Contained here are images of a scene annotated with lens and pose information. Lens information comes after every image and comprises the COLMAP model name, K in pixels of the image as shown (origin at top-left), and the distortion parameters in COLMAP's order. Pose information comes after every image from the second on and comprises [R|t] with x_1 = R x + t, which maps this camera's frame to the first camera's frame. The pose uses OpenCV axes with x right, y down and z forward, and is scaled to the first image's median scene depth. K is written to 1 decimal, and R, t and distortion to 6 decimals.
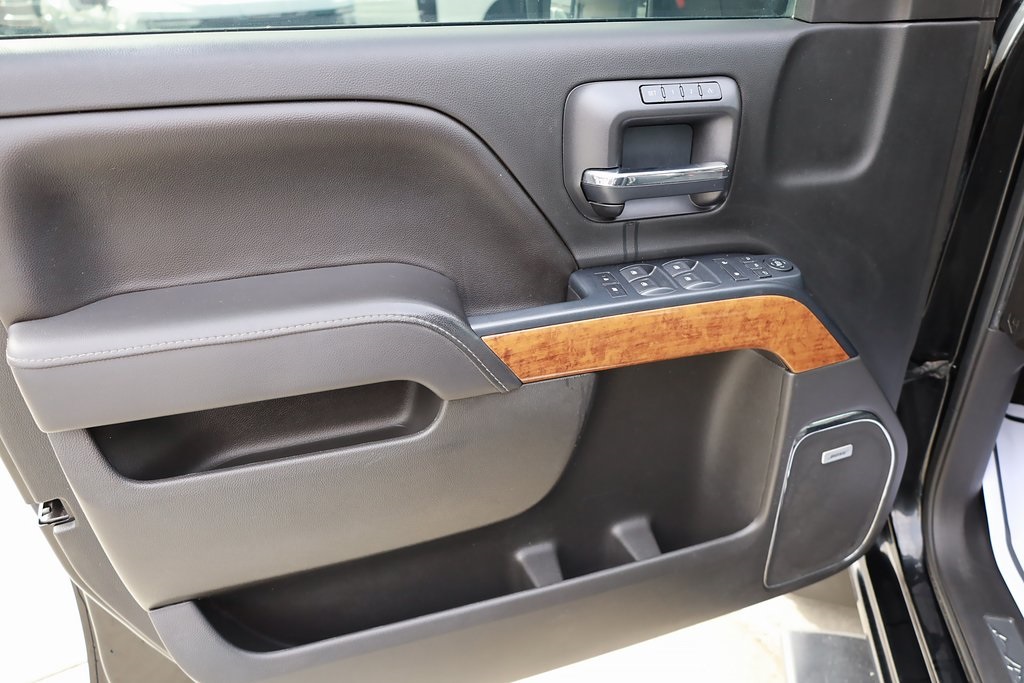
lens RADIAL K [[707.8, 0, 510.9], [0, 707.8, 339.0], [0, 0, 1]] dist [-0.007081, 0.000512]
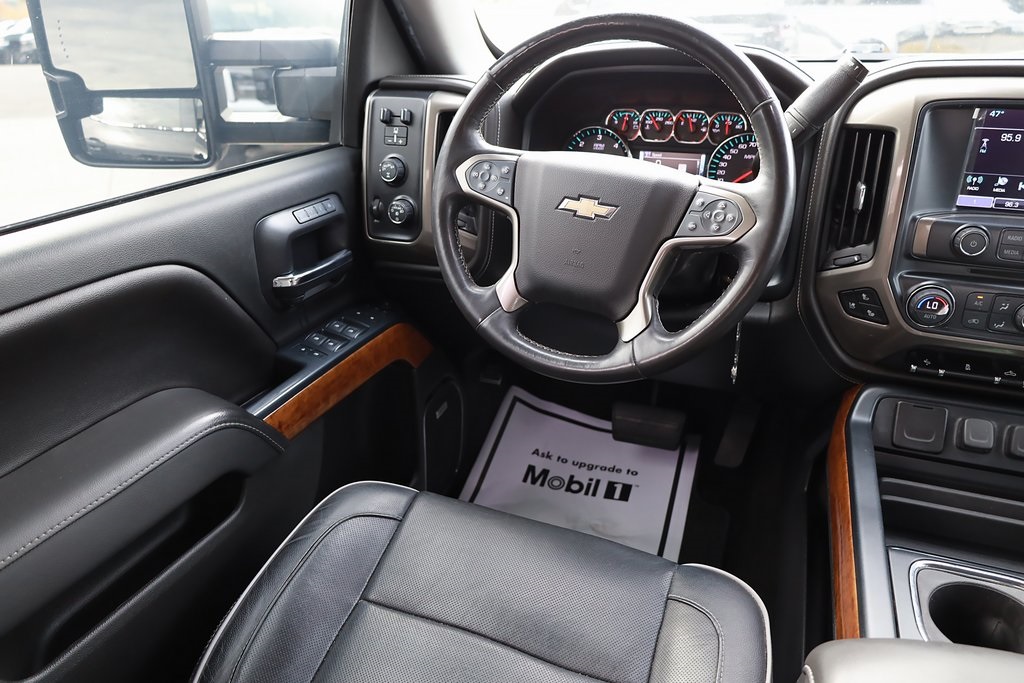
lens RADIAL K [[707.8, 0, 513.5], [0, 707.8, 342.8], [0, 0, 1]] dist [-0.007081, 0.000512]
pose [[0.641002, -0.309047, 0.702571, -0.599199], [0.319979, 0.939617, 0.121381, -0.141744], [-0.697660, 0.147003, 0.701185, -0.256303]]
